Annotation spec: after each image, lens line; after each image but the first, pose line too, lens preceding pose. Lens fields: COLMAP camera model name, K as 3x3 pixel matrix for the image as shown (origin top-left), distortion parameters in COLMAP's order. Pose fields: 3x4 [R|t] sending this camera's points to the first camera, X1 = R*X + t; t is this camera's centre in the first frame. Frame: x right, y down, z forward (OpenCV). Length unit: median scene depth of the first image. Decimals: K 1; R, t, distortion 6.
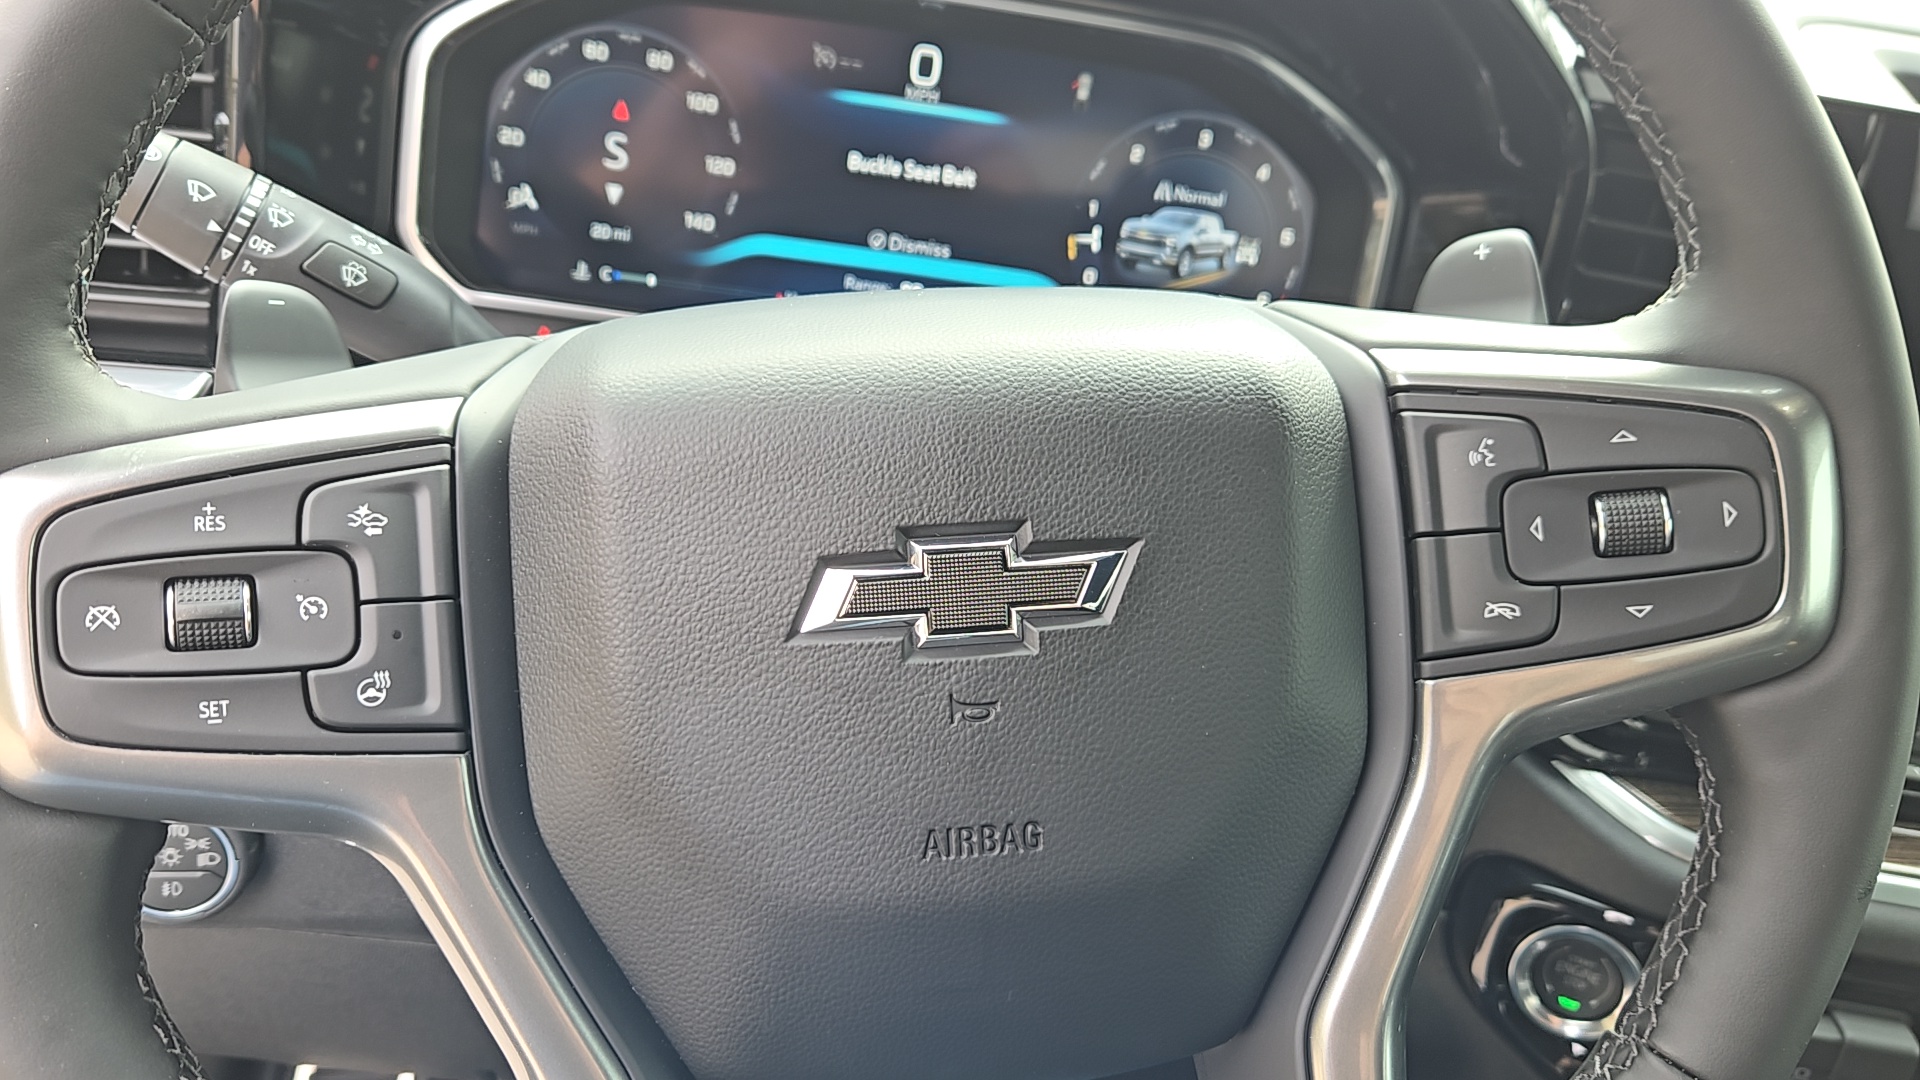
lens RADIAL K [[1558.5, 0, 958.5], [0, 1558.5, 516.1], [0, 0, 1]] dist [0.011365, 0.055158]
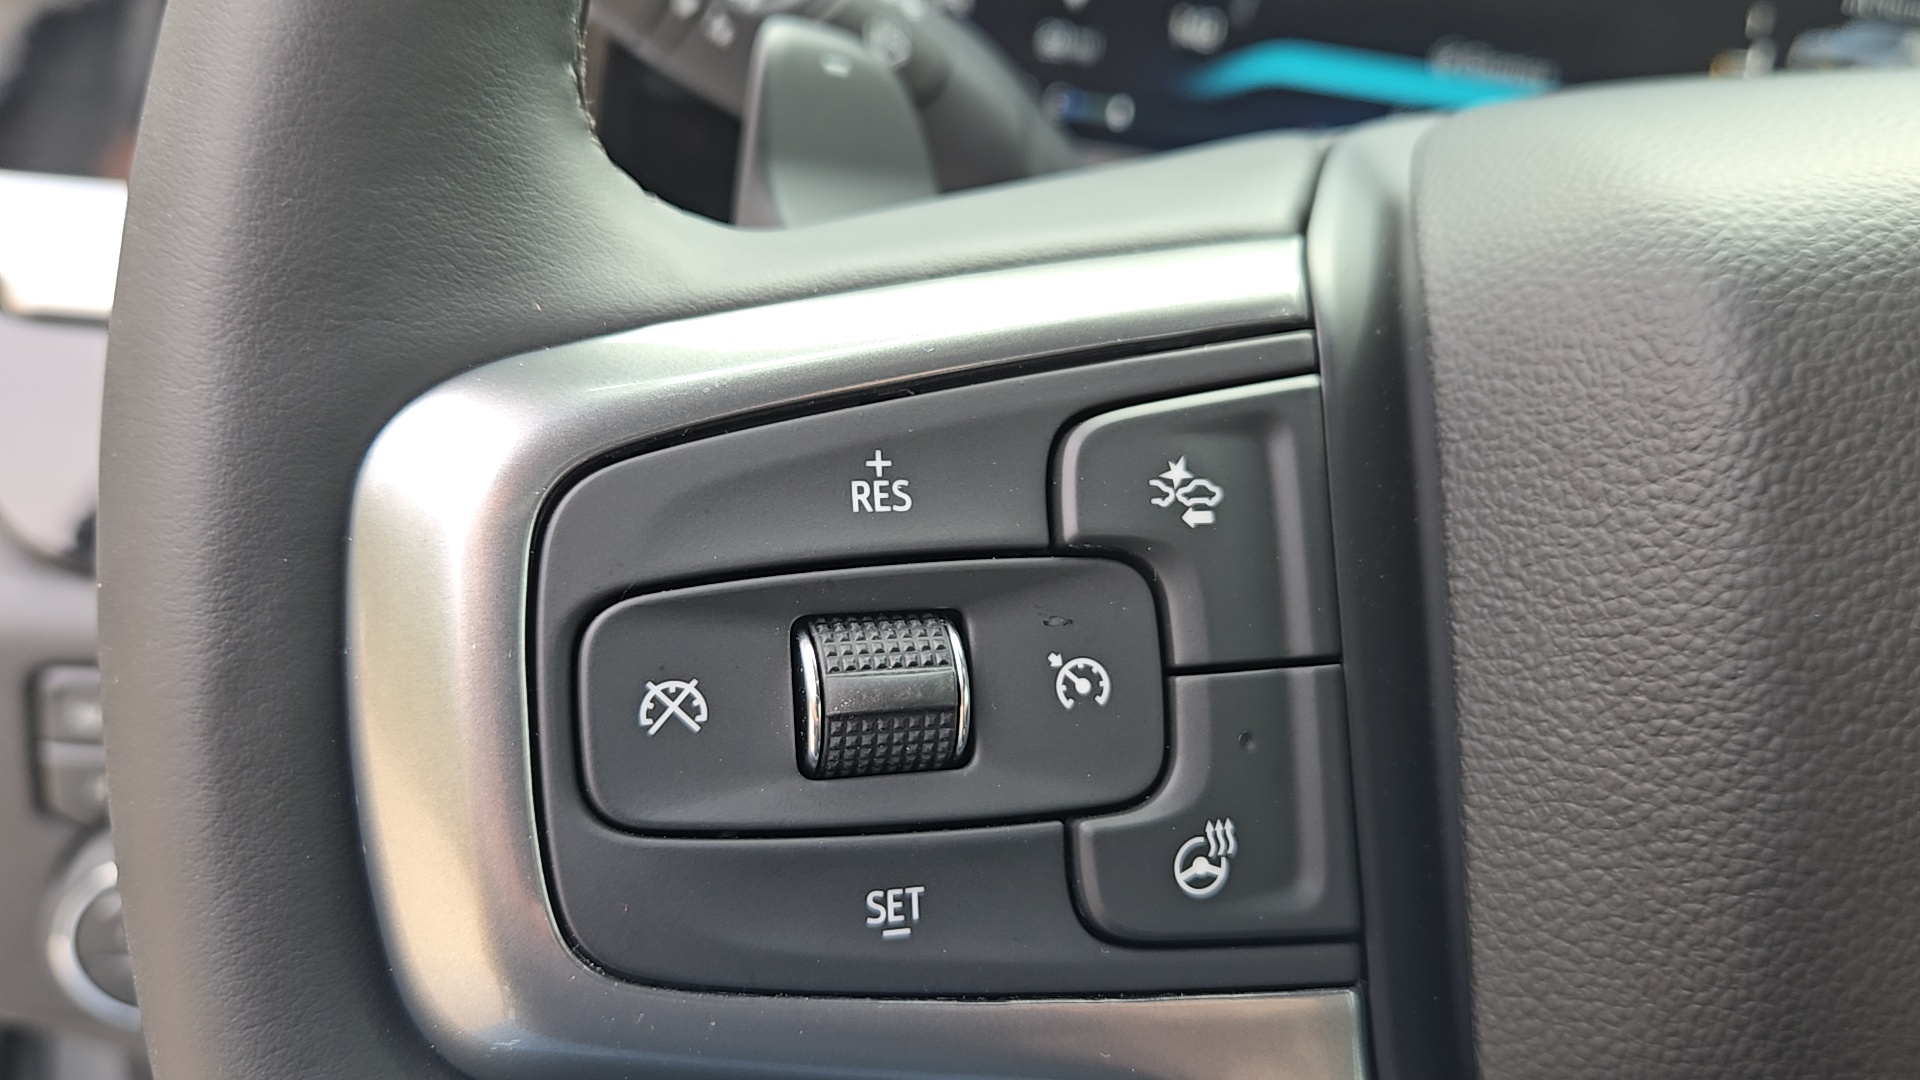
lens RADIAL K [[1492.3, 0, 960.5], [0, 1492.3, 487.4], [0, 0, 1]] dist [-0.002704, -0.002653]
pose [[0.999397, 0.022699, -0.026288, -0.441342], [-0.021584, 0.998888, 0.041922, -0.016402], [0.027210, -0.041330, 0.998775, 0.566158]]
